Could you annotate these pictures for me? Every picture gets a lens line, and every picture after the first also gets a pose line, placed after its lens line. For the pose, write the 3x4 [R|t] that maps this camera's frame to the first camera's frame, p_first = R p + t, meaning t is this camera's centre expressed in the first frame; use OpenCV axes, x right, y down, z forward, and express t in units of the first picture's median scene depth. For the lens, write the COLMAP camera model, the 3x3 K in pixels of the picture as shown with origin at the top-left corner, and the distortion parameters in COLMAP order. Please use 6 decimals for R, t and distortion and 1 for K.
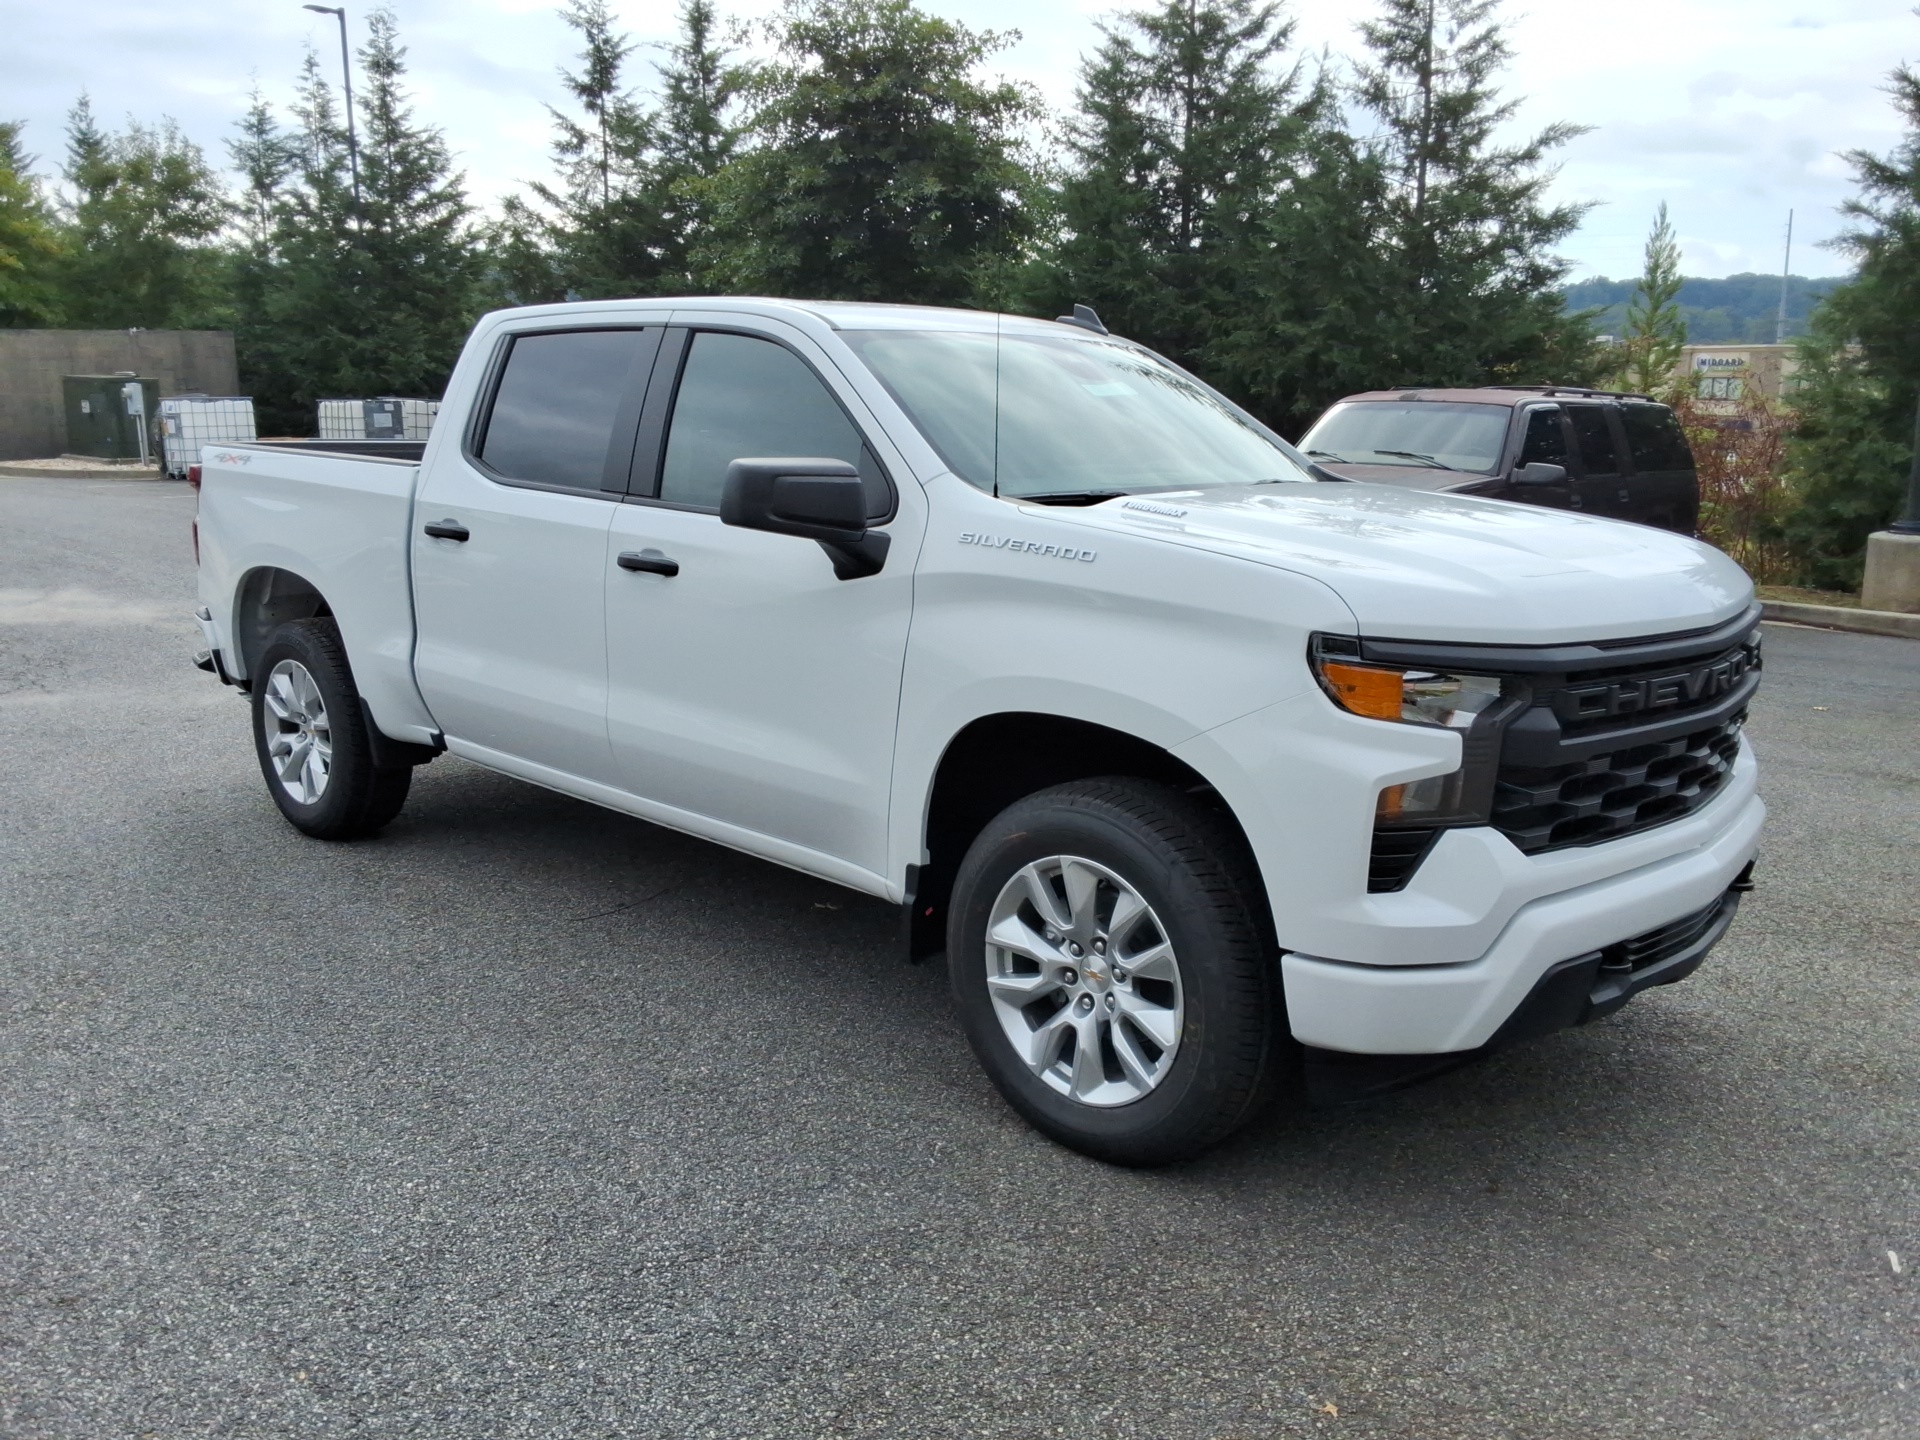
lens RADIAL K [[1549.0, 0, 997.3], [0, 1549.0, 728.8], [0, 0, 1]] dist [0.081341, -0.120922]
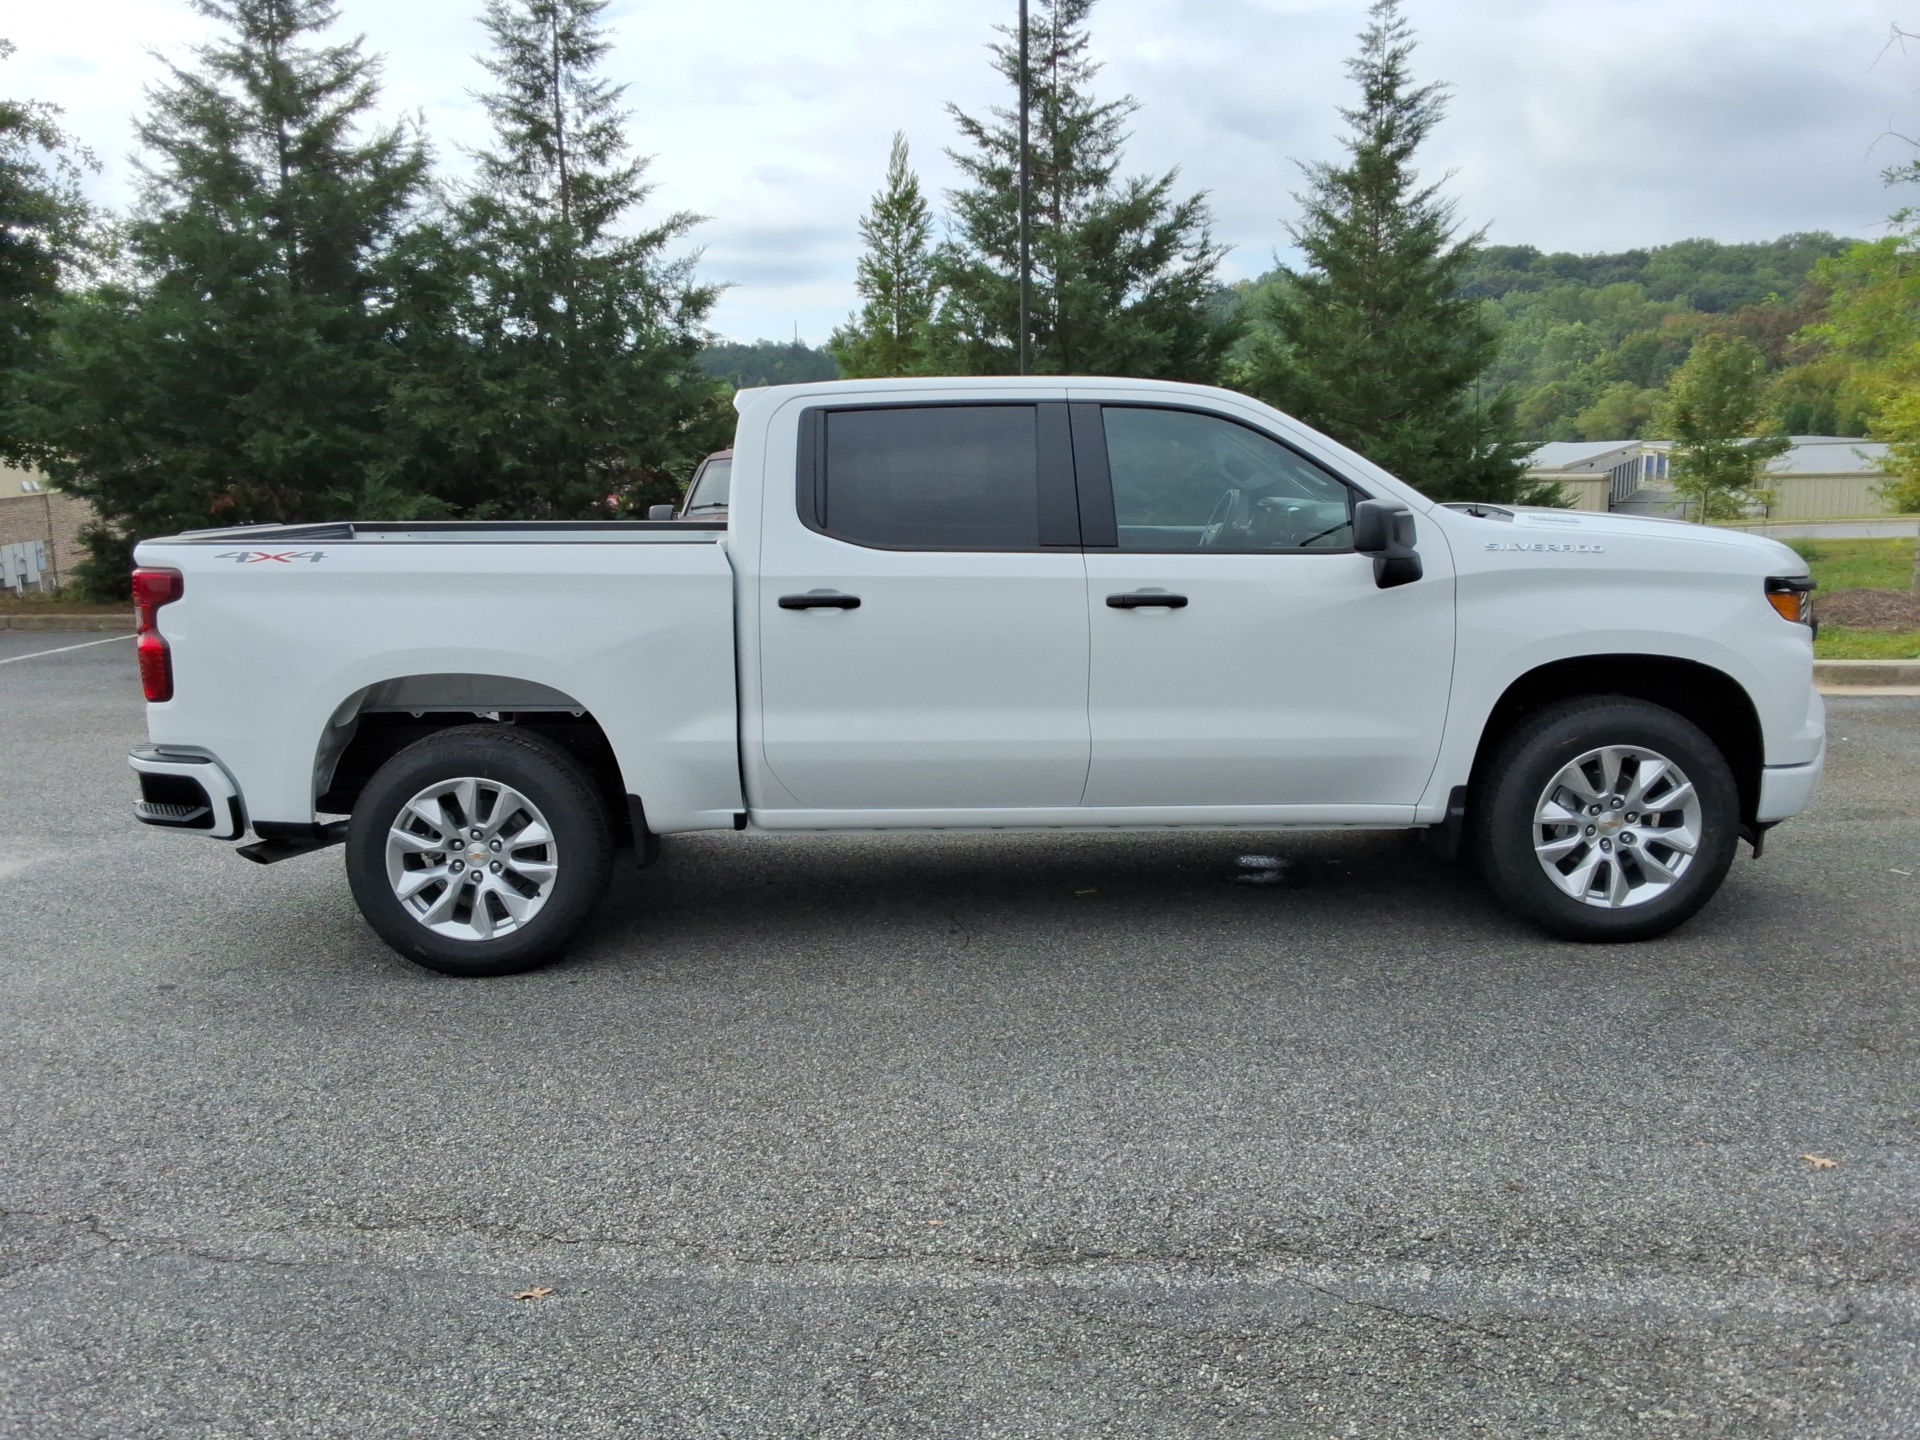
lens RADIAL K [[1549.0, 0, 973.5], [0, 1549.0, 729.5], [0, 0, 1]] dist [0.081341, -0.120922]
pose [[0.720060, -0.143573, 0.678897, -0.173297], [0.165944, 0.985602, 0.032429, -0.010577], [-0.673778, 0.089308, 0.733517, 0.034983]]
